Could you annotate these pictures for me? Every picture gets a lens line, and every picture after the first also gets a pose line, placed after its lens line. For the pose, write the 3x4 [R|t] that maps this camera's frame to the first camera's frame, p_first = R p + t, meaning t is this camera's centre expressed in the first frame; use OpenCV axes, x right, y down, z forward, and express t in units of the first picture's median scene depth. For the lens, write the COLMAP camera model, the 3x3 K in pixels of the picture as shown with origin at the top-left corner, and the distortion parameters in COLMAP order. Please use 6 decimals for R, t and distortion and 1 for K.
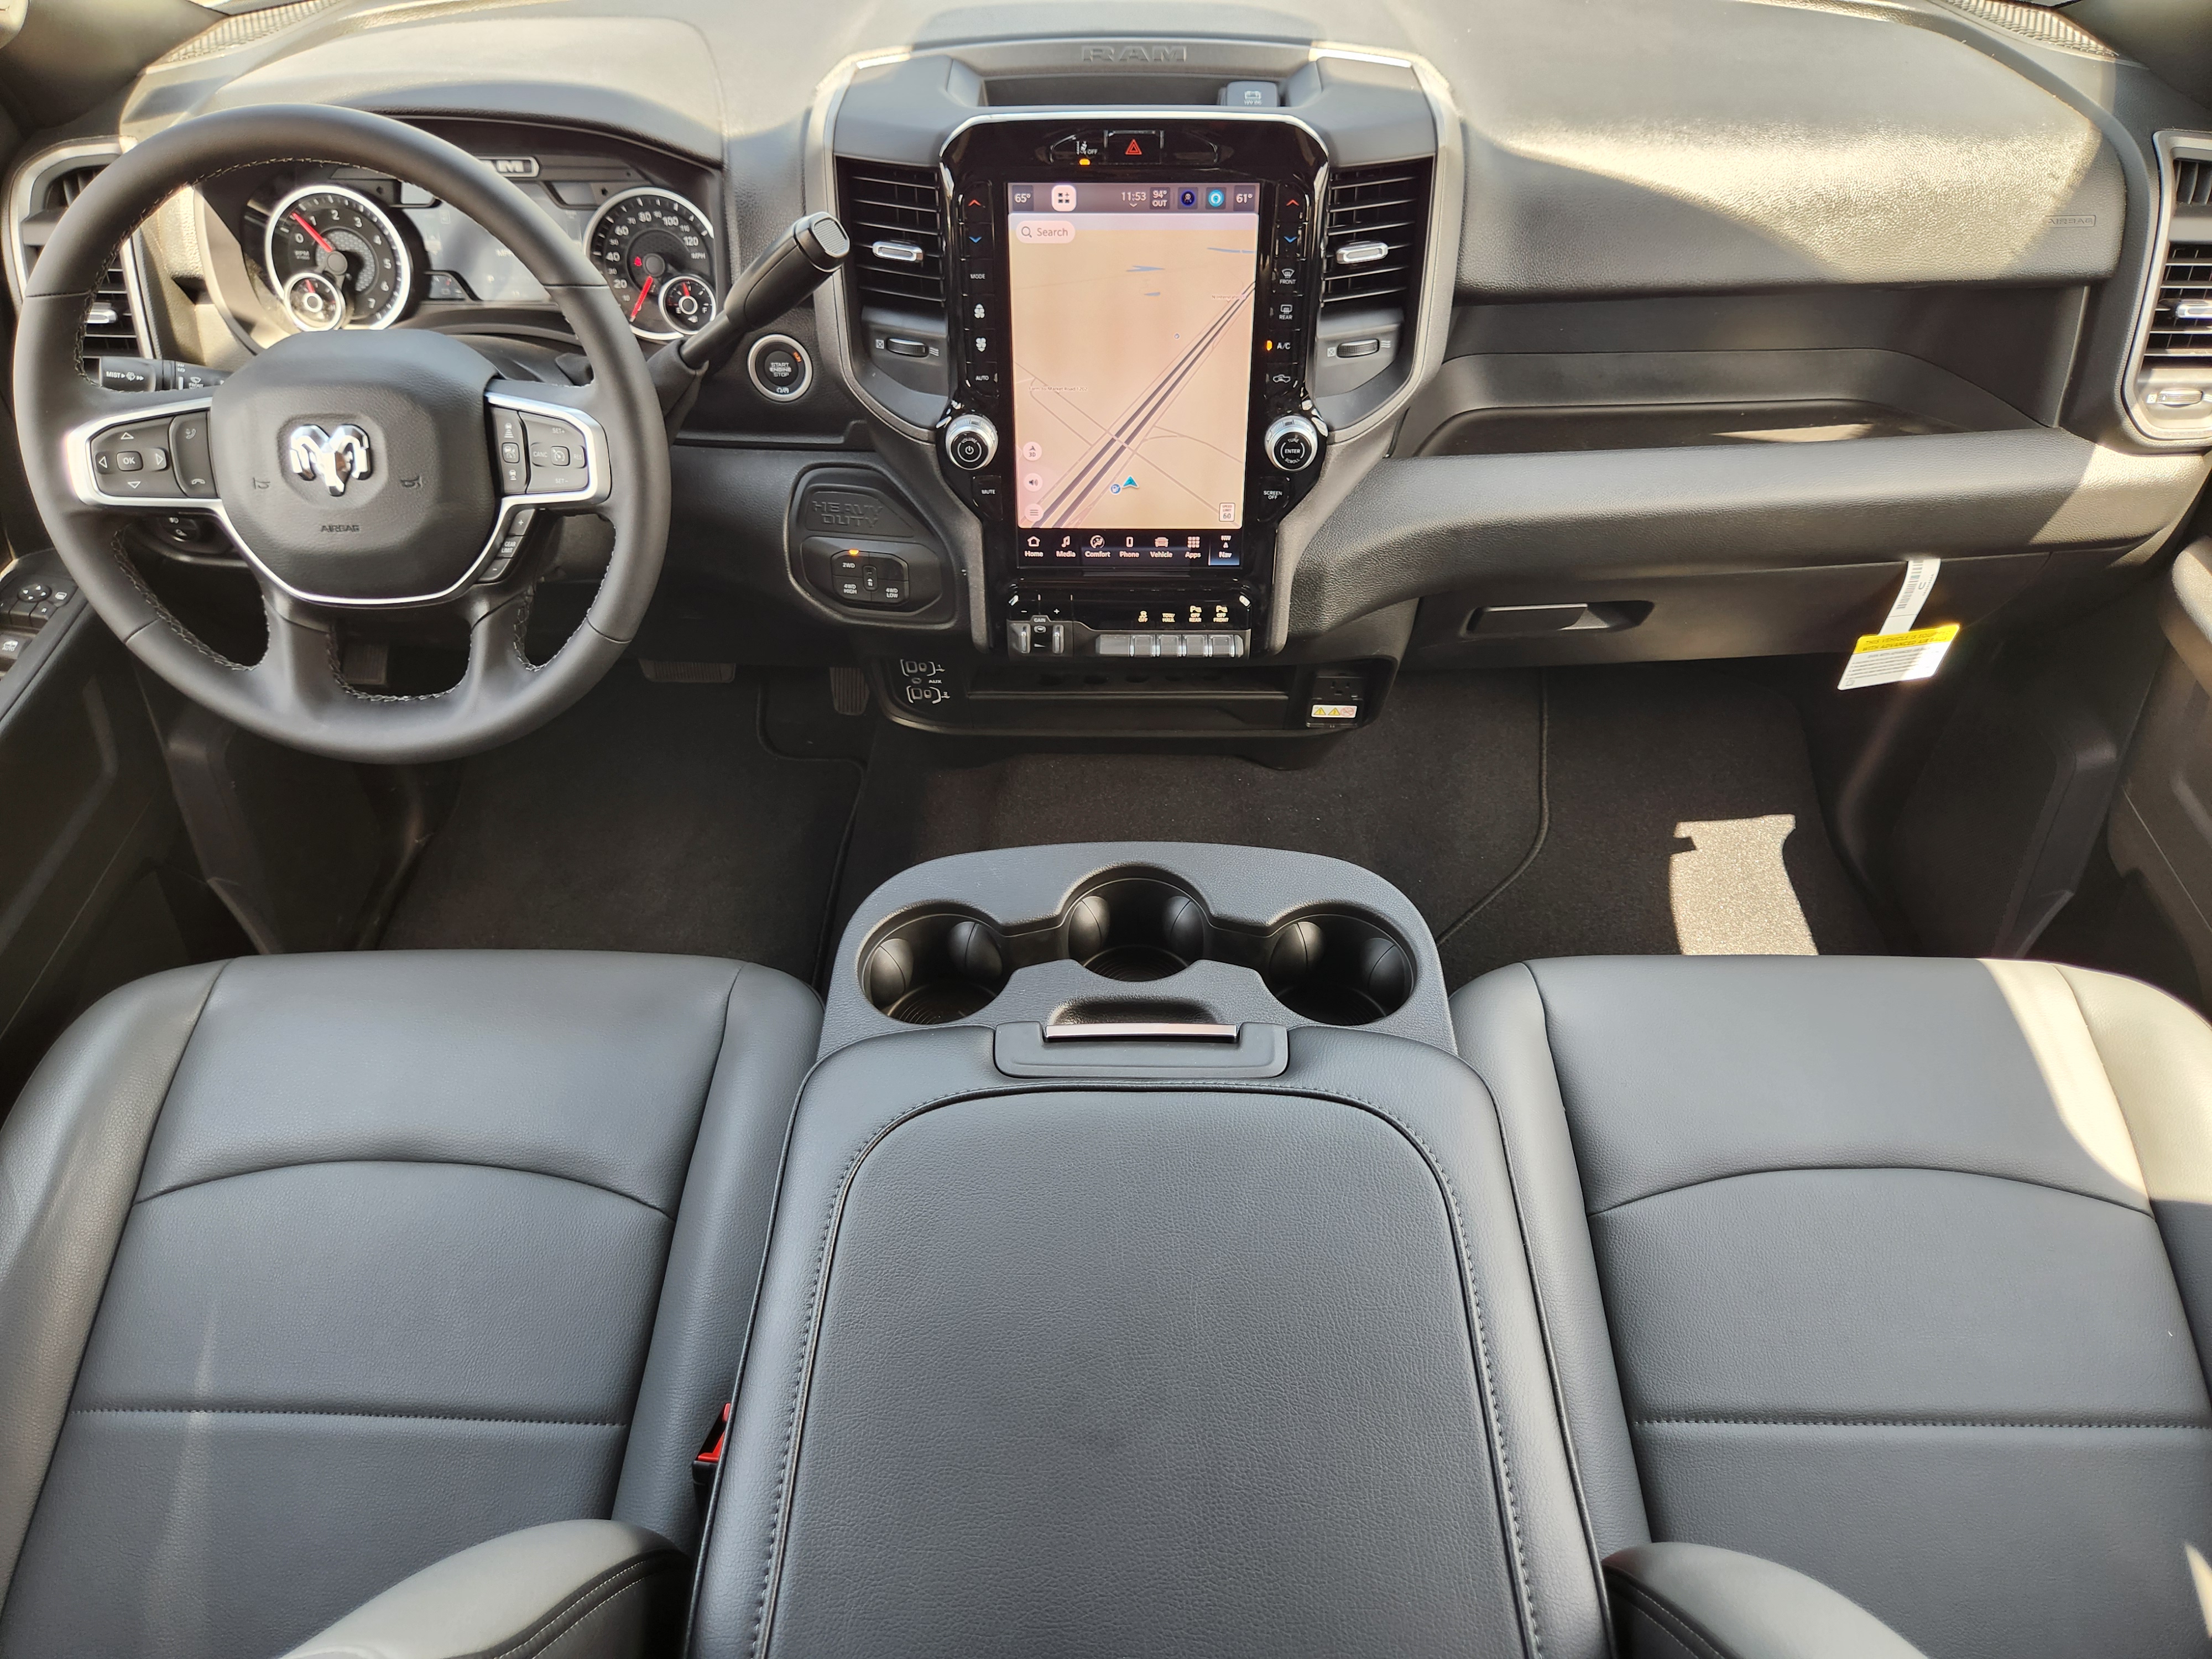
lens RADIAL K [[1480.4, 0, 1106.0], [0, 1480.4, 829.5], [0, 0, 1]] dist [0.130108, 0.000287]
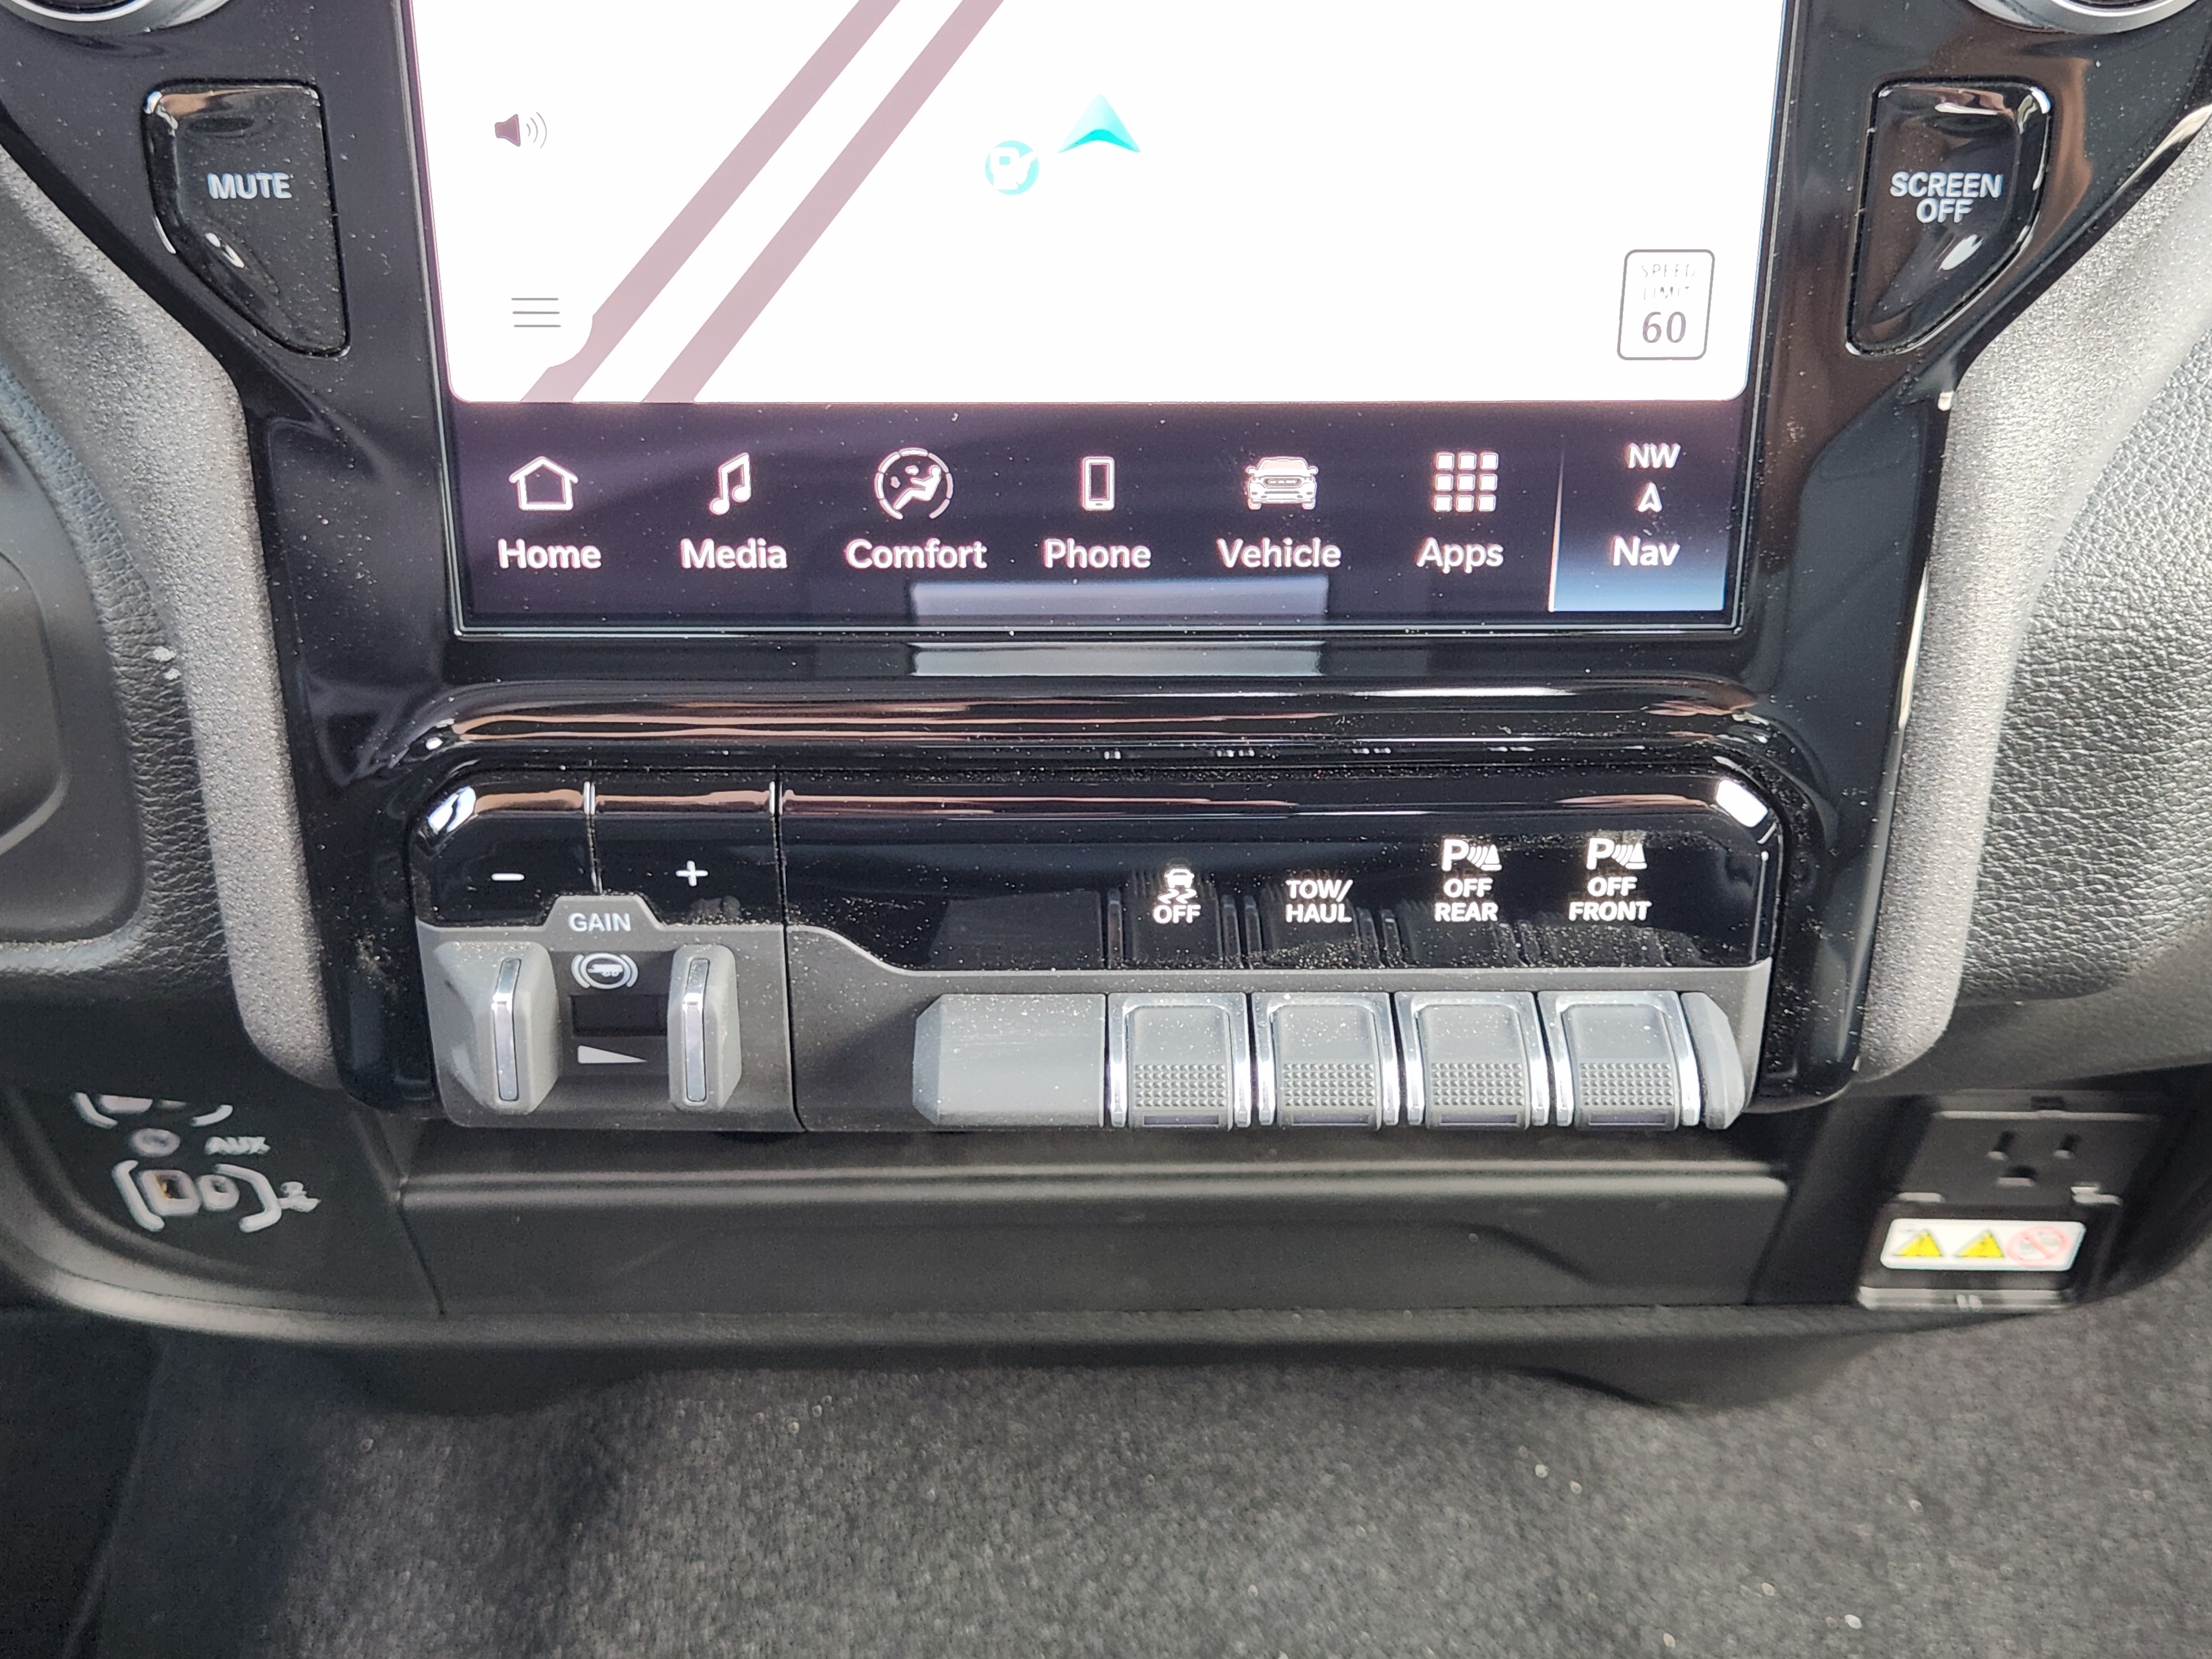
lens RADIAL K [[1494.3, 0, 1106.0], [0, 1494.3, 829.5], [0, 0, 1]] dist [0.004575, 0.001475]
pose [[0.999519, -0.011031, 0.028970, 0.011236], [0.012935, 0.997709, -0.066400, -0.139575], [-0.028171, 0.066742, 0.997372, 0.818896]]
